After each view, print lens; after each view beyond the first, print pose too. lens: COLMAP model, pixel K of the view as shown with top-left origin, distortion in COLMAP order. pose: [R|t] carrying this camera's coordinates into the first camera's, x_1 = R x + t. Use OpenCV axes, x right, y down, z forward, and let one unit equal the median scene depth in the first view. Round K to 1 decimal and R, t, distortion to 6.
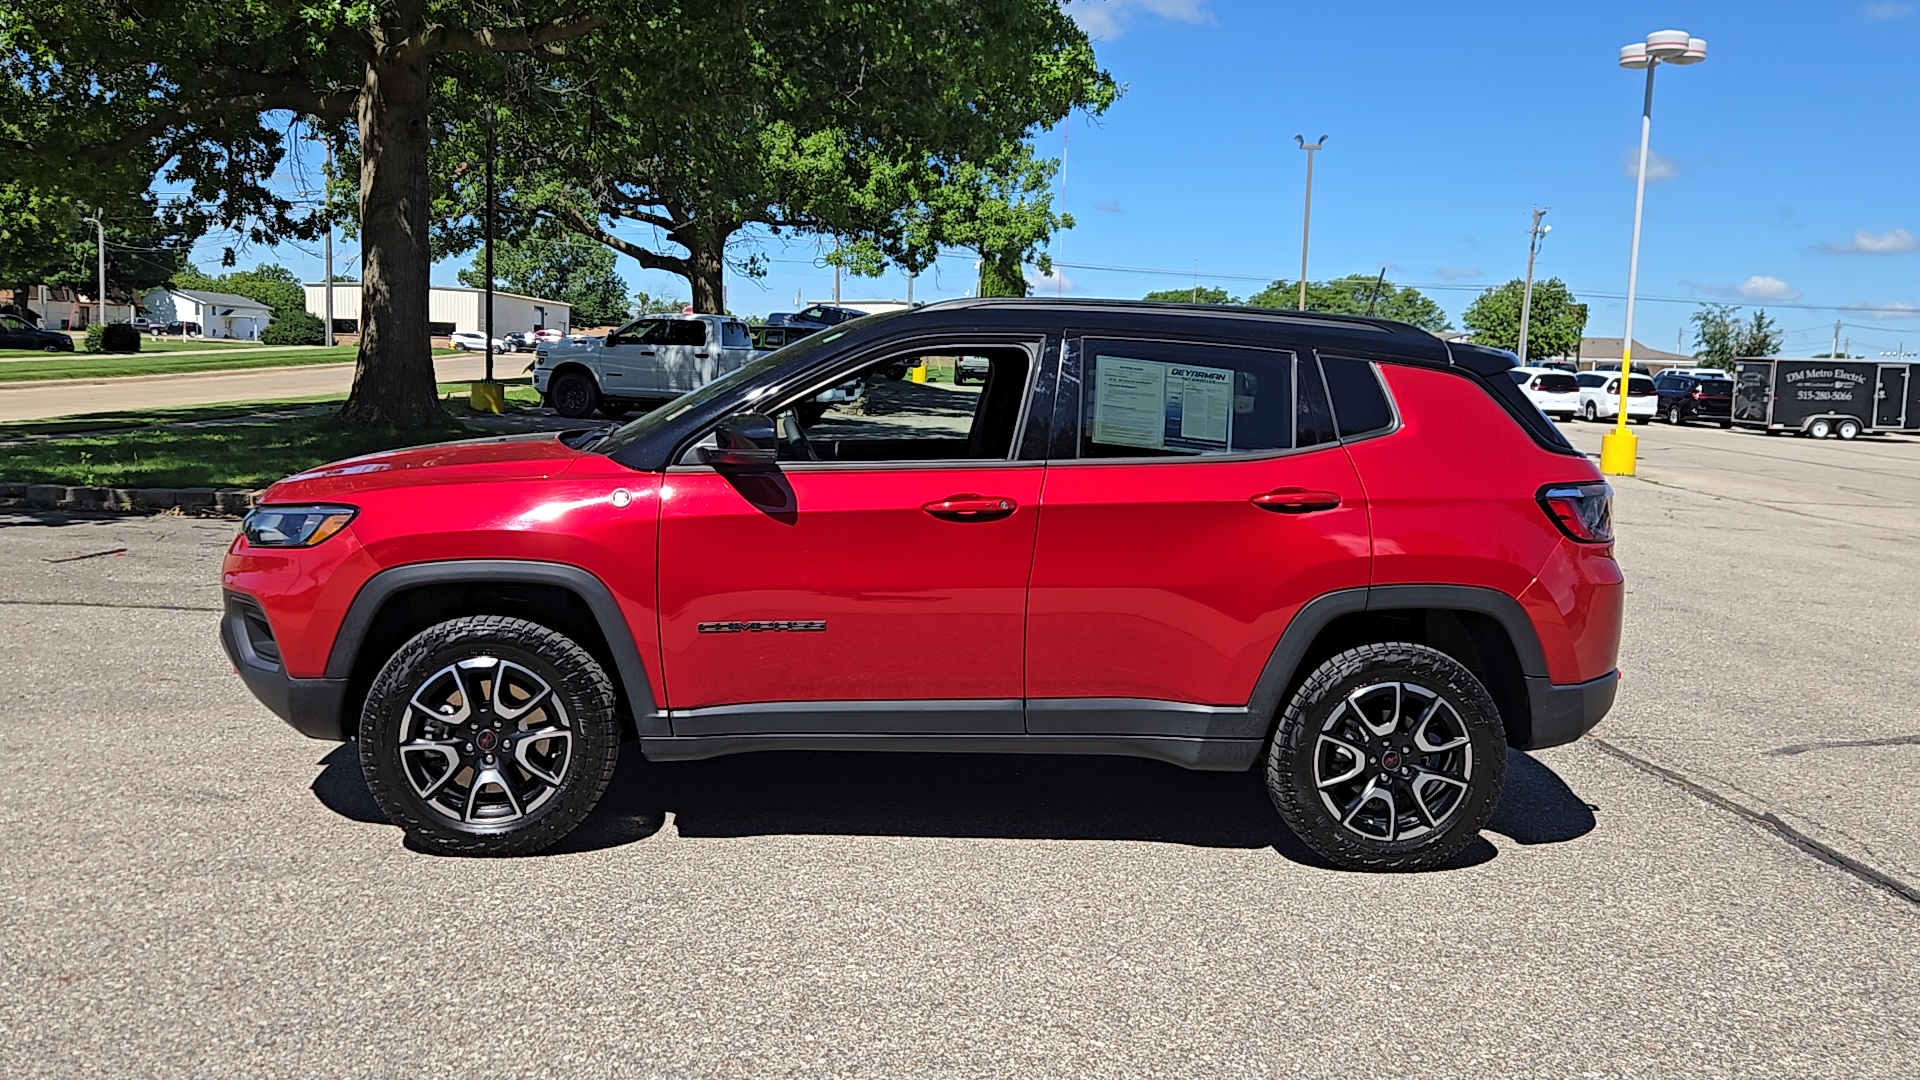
lens RADIAL K [[1619.0, 0, 953.0], [0, 1619.0, 526.6], [0, 0, 1]] dist [0.006805, 0.012048]
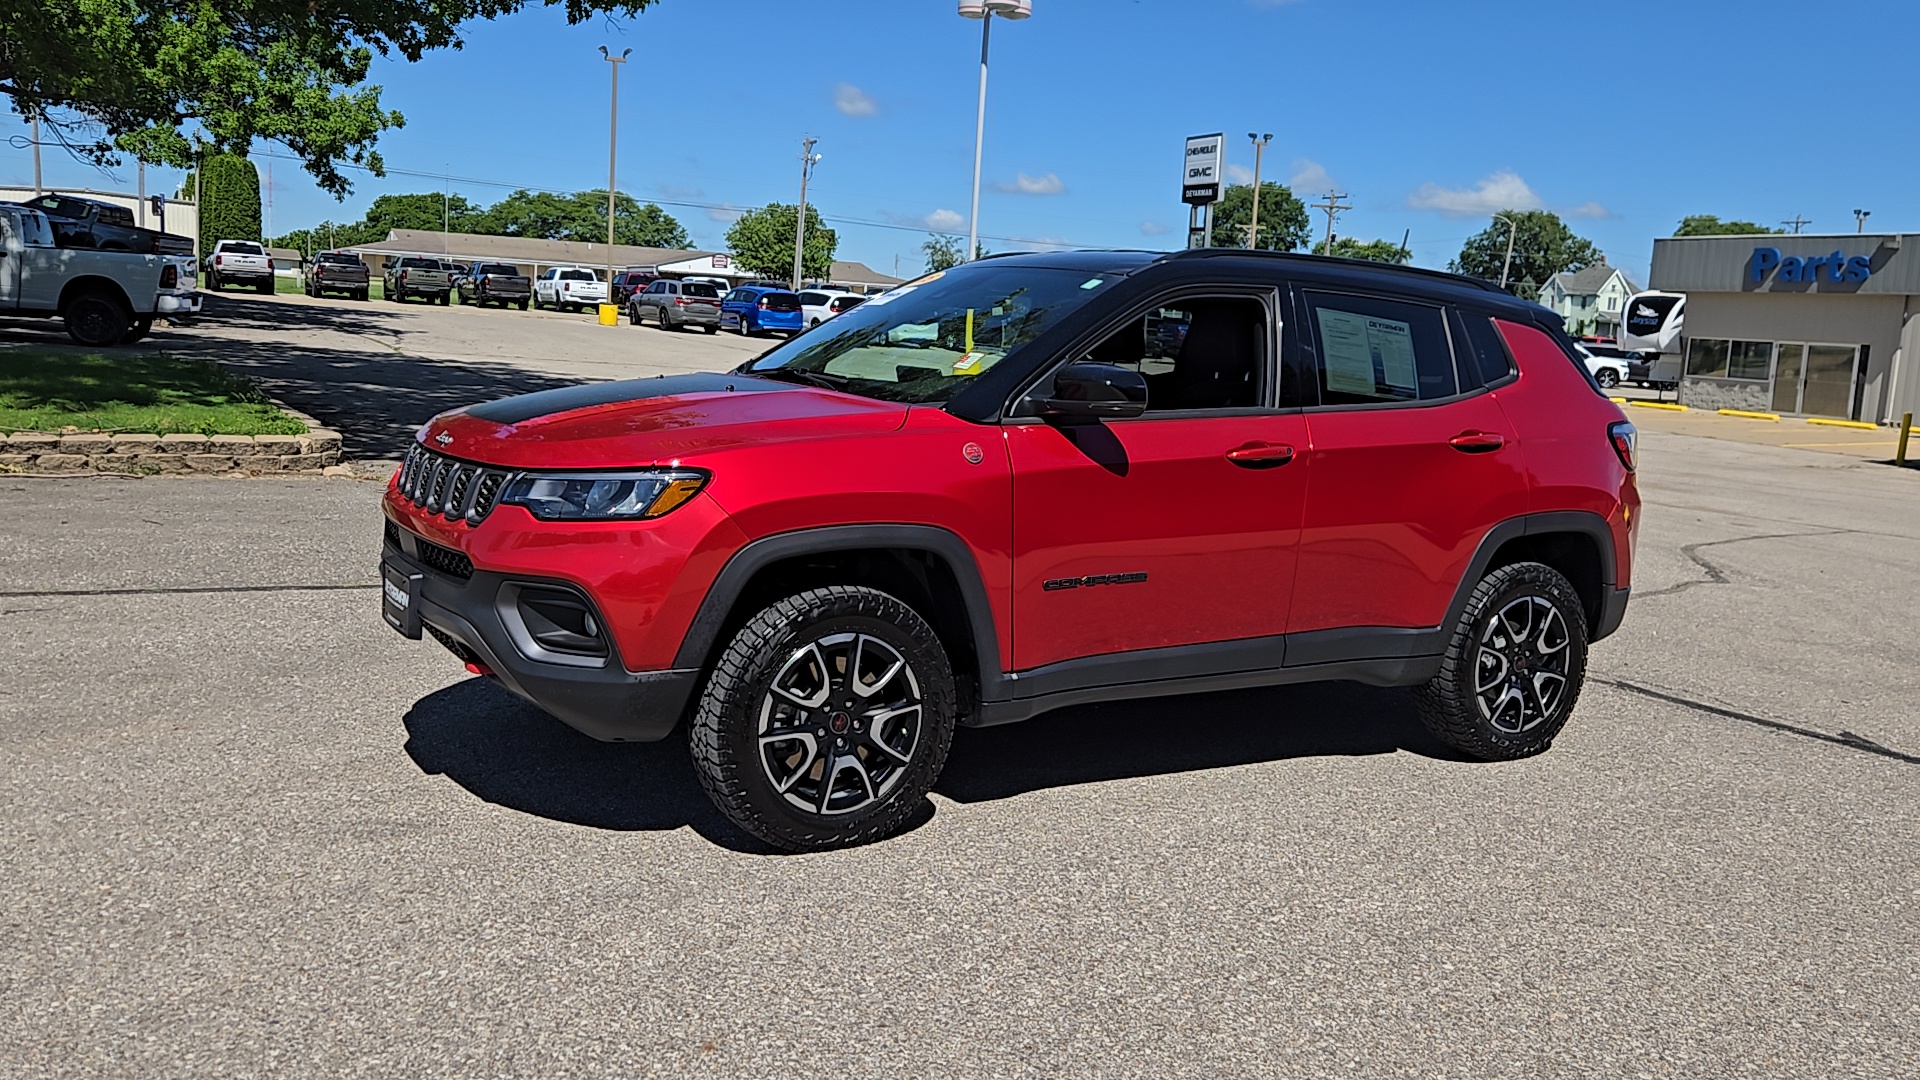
lens RADIAL K [[1612.9, 0, 970.5], [0, 1612.9, 534.5], [0, 0, 1]] dist [0.011587, 0.000006]
pose [[0.886421, -0.044746, 0.460712, -0.608583], [0.017980, 0.997894, 0.062325, -0.027360], [-0.462531, -0.046963, 0.885359, 0.161690]]
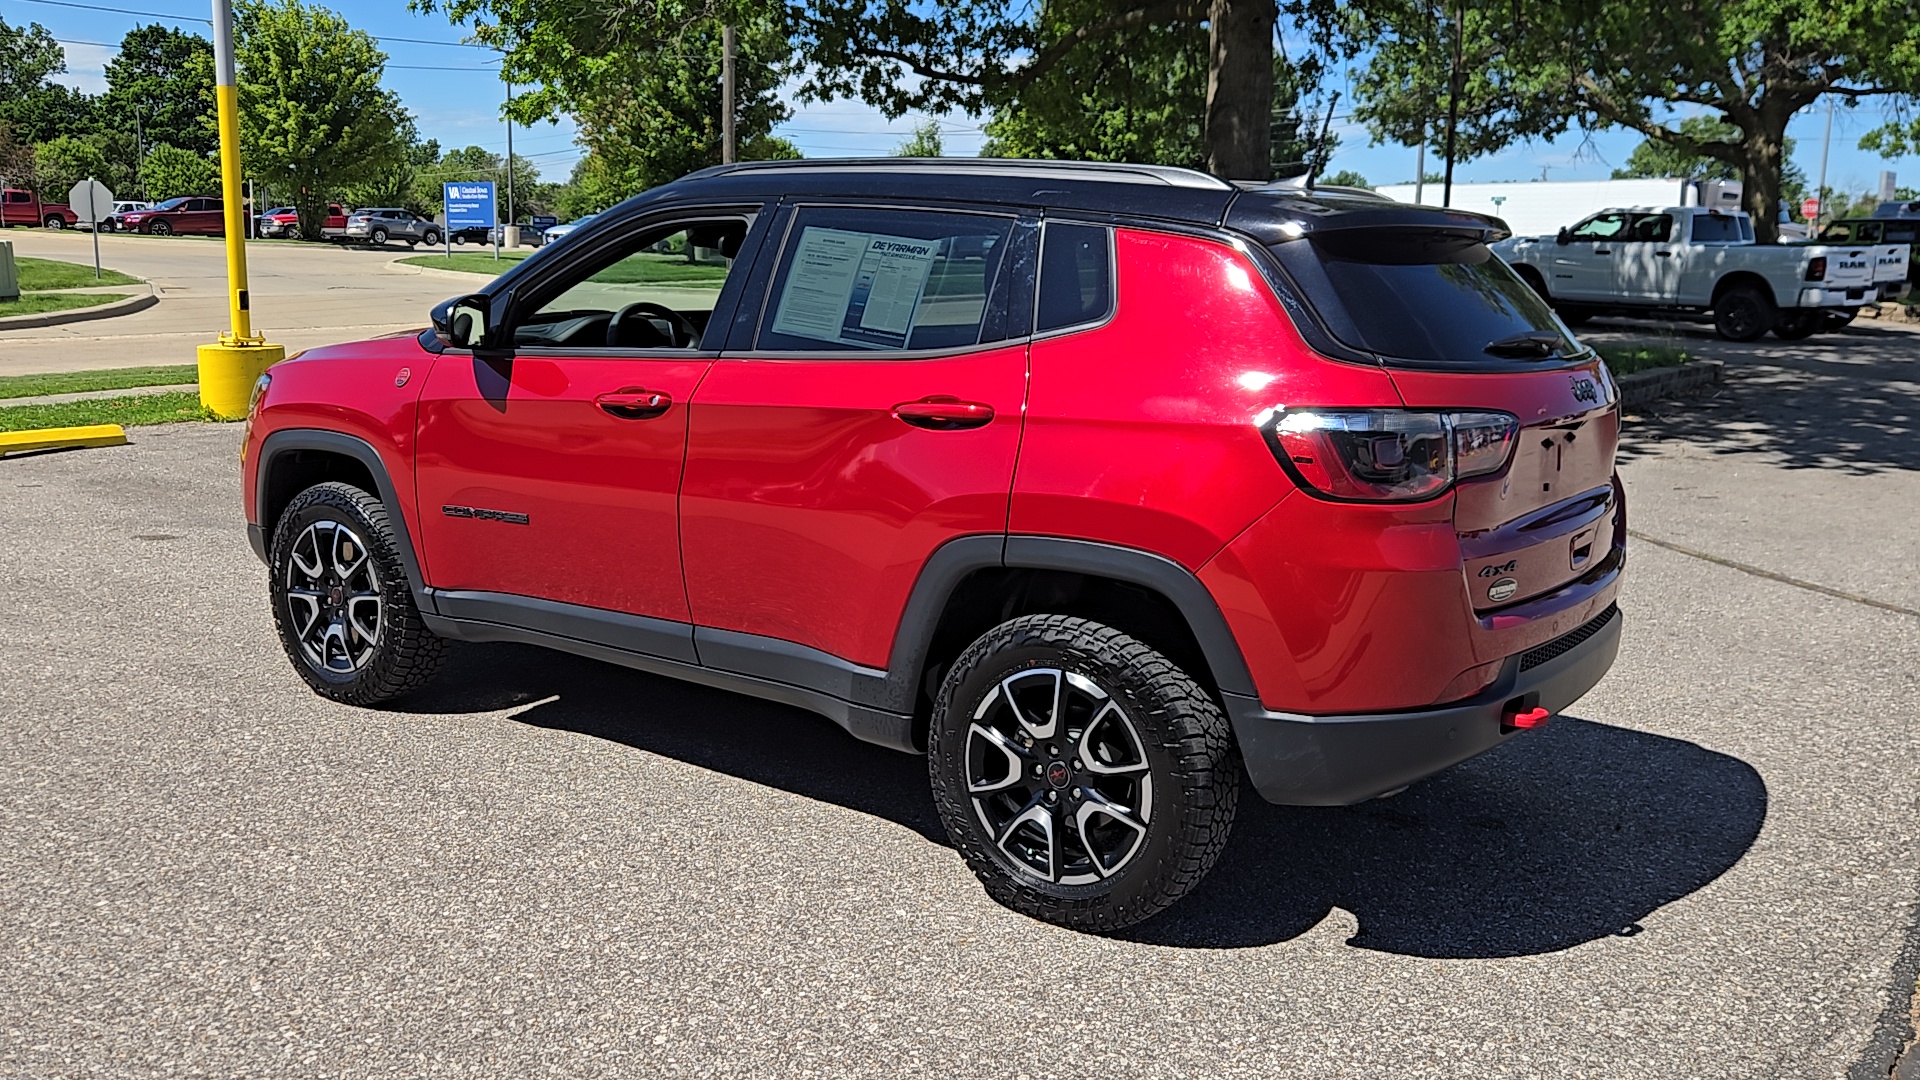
lens RADIAL K [[1619.0, 0, 953.0], [0, 1619.0, 526.6], [0, 0, 1]] dist [0.006805, 0.012048]
pose [[0.765374, 0.091993, -0.636977, 0.691013], [-0.055810, 0.995490, 0.076710, -0.020915], [0.641161, -0.023162, 0.767057, 0.411297]]
